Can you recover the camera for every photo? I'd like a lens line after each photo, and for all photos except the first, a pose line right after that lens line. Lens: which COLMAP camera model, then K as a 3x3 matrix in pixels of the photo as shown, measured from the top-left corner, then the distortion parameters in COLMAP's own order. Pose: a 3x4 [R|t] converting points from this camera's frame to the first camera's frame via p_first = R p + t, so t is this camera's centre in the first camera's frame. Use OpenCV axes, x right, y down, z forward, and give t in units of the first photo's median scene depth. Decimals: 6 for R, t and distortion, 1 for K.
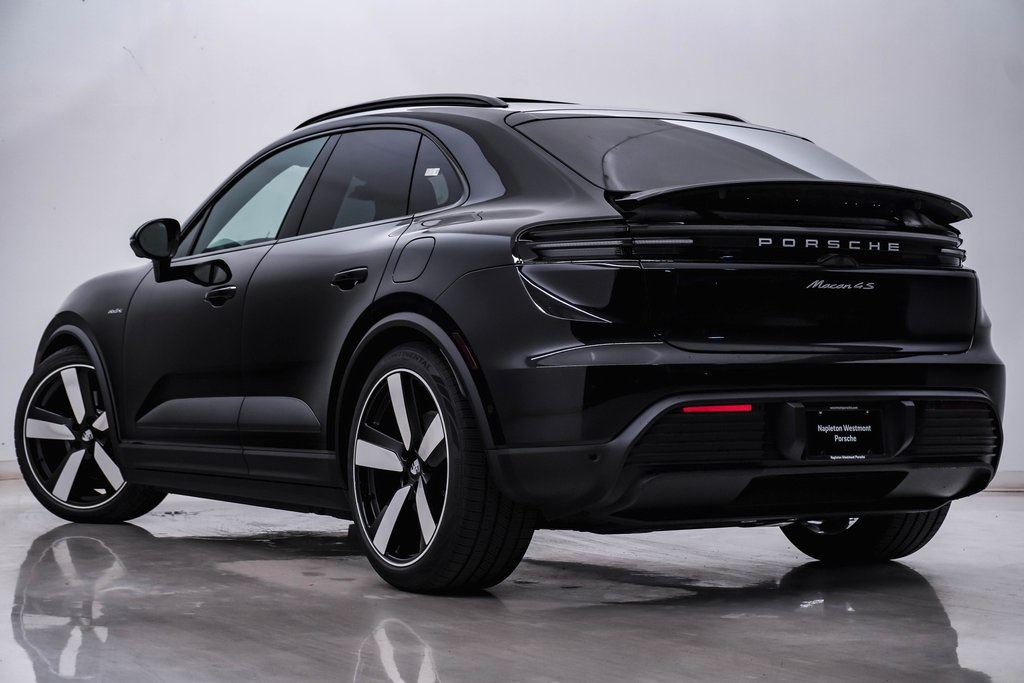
lens RADIAL K [[2136.6, 0, 512.0], [0, 2136.6, 341.5], [0, 0, 1]] dist [0.002179, -0.085549]
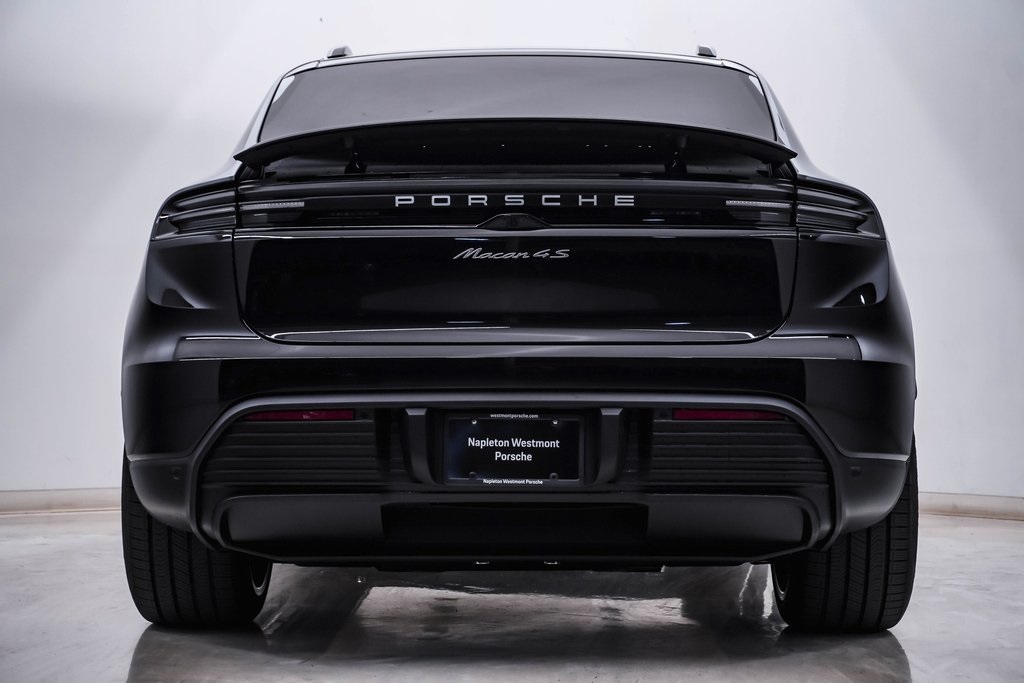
lens RADIAL K [[2136.6, 0, 512.0], [0, 2136.6, 341.5], [0, 0, 1]] dist [0.002179, -0.085549]
pose [[0.841617, -0.004687, -0.540054, 0.562760], [0.006925, 0.999974, 0.002112, 0.003111], [0.540030, -0.005517, 0.841628, 0.363308]]
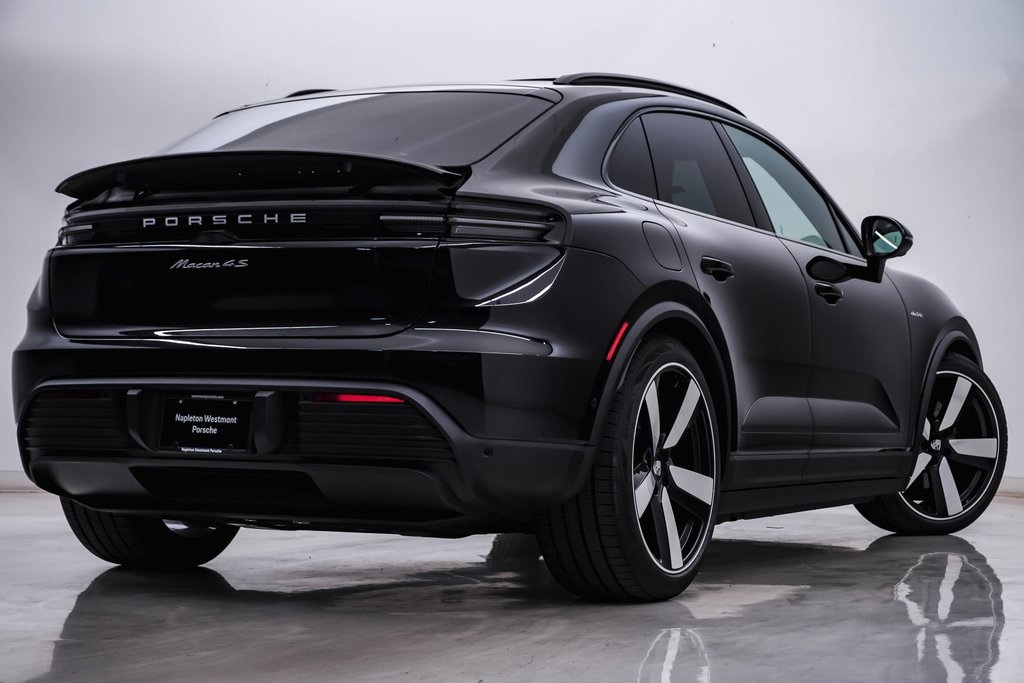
lens RADIAL K [[2078.9, 0, 511.8], [0, 2078.9, 252.7], [0, 0, 1]] dist [0.024619, 0.016174]
pose [[0.512486, -0.039182, -0.857801, 0.995366], [0.003823, 0.999053, -0.043350, 0.008385], [0.858687, 0.018937, 0.512150, 0.651187]]
